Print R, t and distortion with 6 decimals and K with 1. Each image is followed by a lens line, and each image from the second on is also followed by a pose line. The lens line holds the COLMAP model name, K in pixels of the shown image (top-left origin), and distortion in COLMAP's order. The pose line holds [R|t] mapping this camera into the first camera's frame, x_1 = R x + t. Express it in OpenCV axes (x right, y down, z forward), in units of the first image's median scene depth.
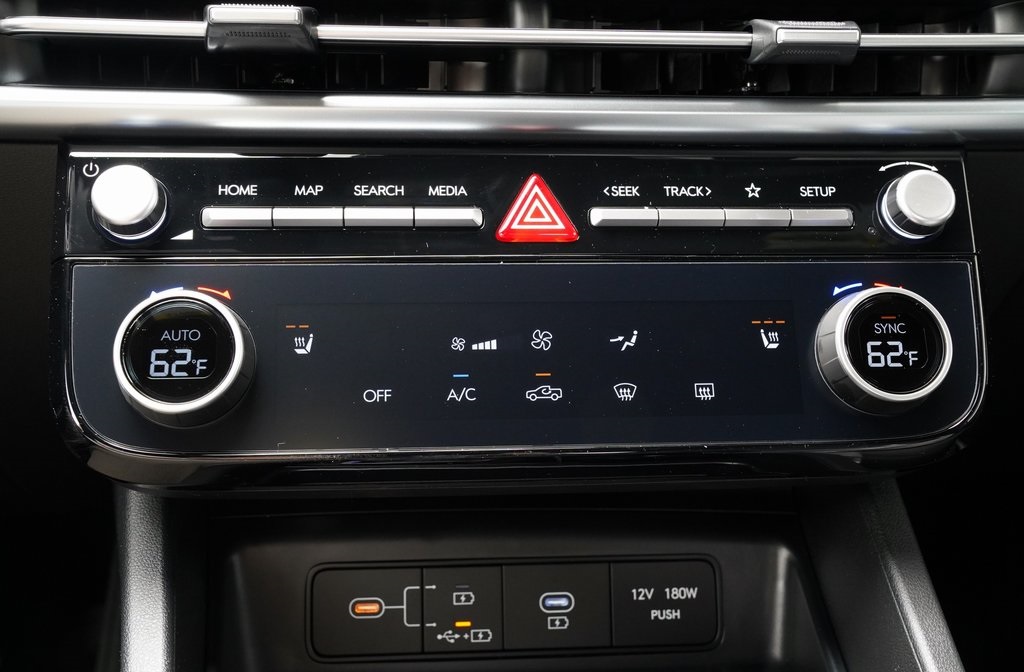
lens RADIAL K [[1134.1, 0, 516.9], [0, 1134.1, 341.3], [0, 0, 1]] dist [0.002006, 0.000000]
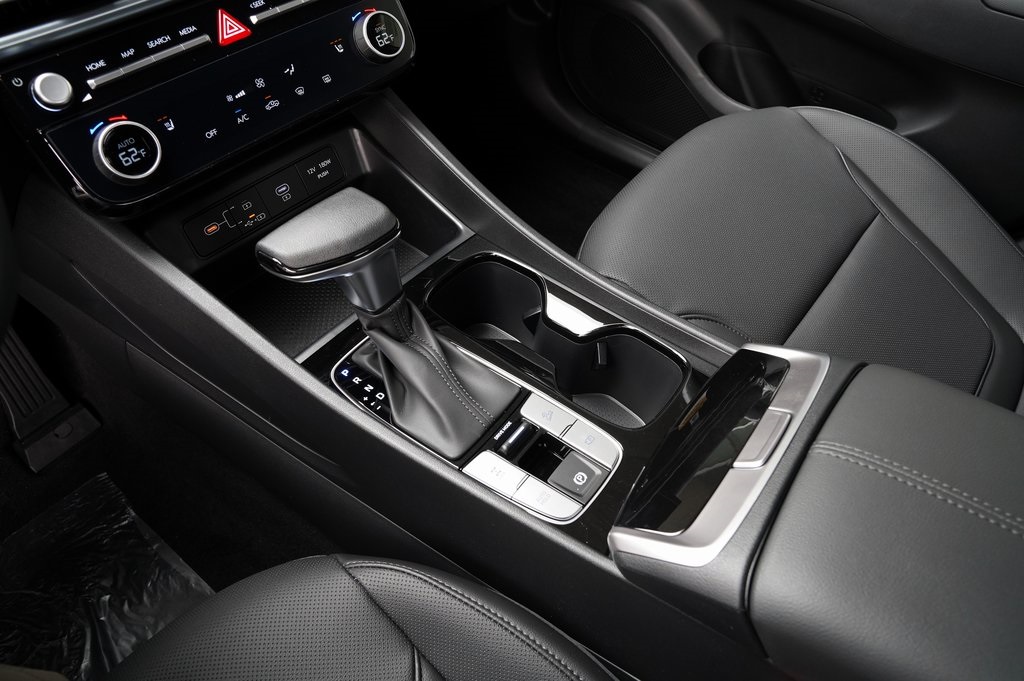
lens RADIAL K [[704.1, 0, 517.9], [0, 704.1, 338.0], [0, 0, 1]] dist [-0.098895, 0.043754]
pose [[0.726128, -0.521207, 0.448420, -0.487974], [0.240673, 0.803608, 0.544326, -0.215896], [-0.644061, -0.287328, 0.708963, -0.474648]]
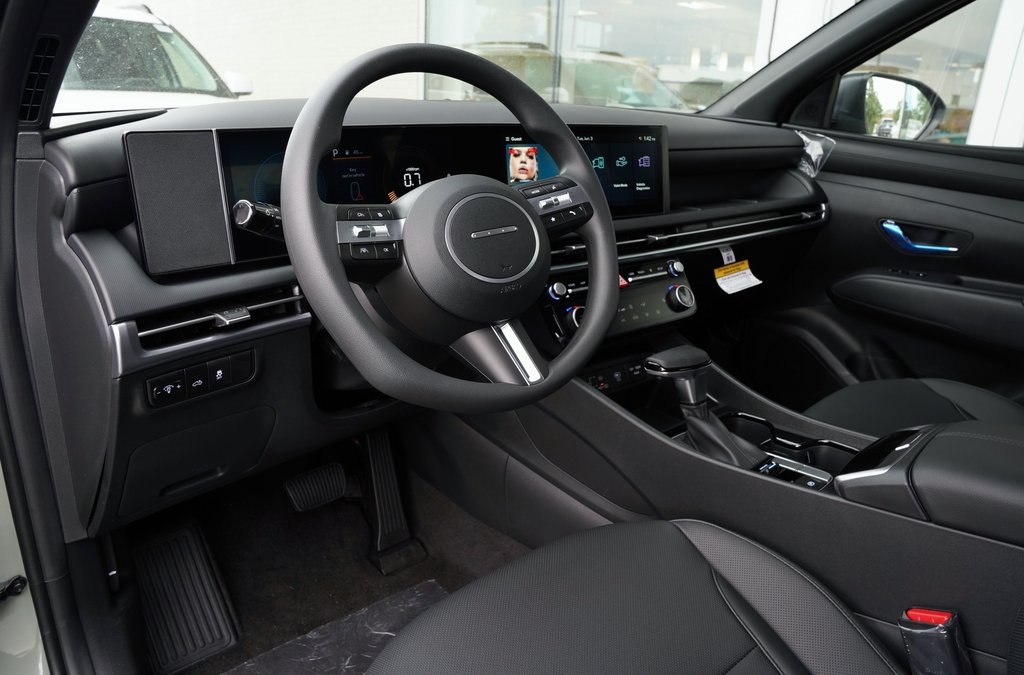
lens RADIAL K [[704.1, 0, 515.7], [0, 704.1, 341.3], [0, 0, 1]] dist [-0.098895, 0.043754]
pose [[0.843371, -0.185714, 0.504218, -1.855595], [0.212988, 0.977048, 0.003617, 0.026275], [-0.493317, 0.104342, 0.863569, -1.253257]]
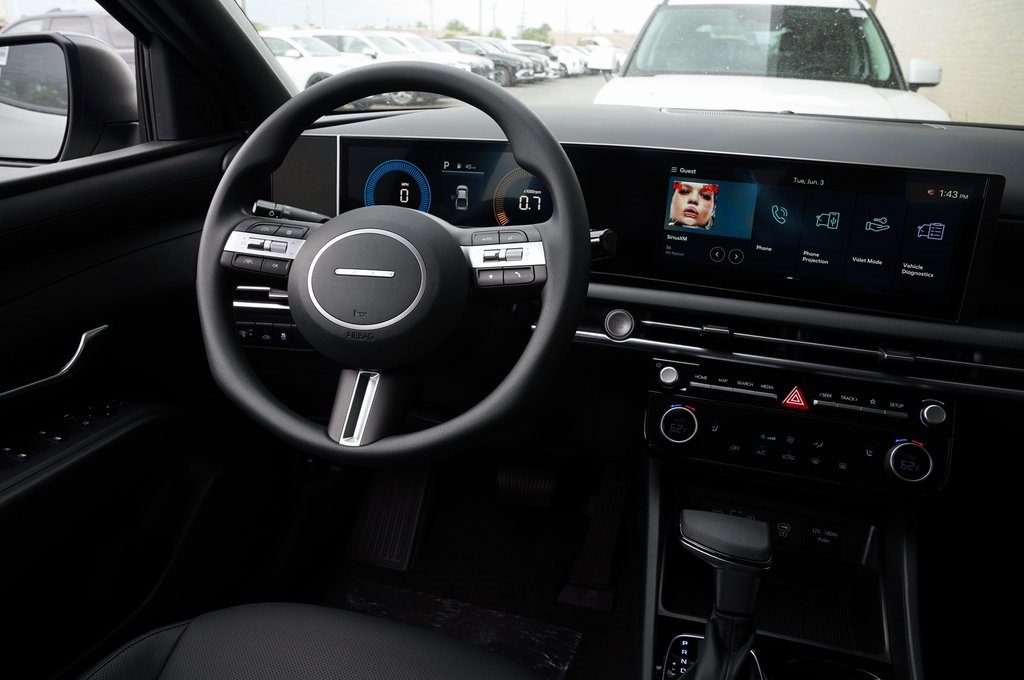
lens RADIAL K [[704.1, 0, 516.6], [0, 704.1, 344.8], [0, 0, 1]] dist [-0.098895, 0.043754]
pose [[0.910481, 0.140651, -0.388899, 0.039952], [-0.152547, 0.988296, 0.000292, -0.143695], [0.384389, 0.059060, 0.921280, -1.056066]]
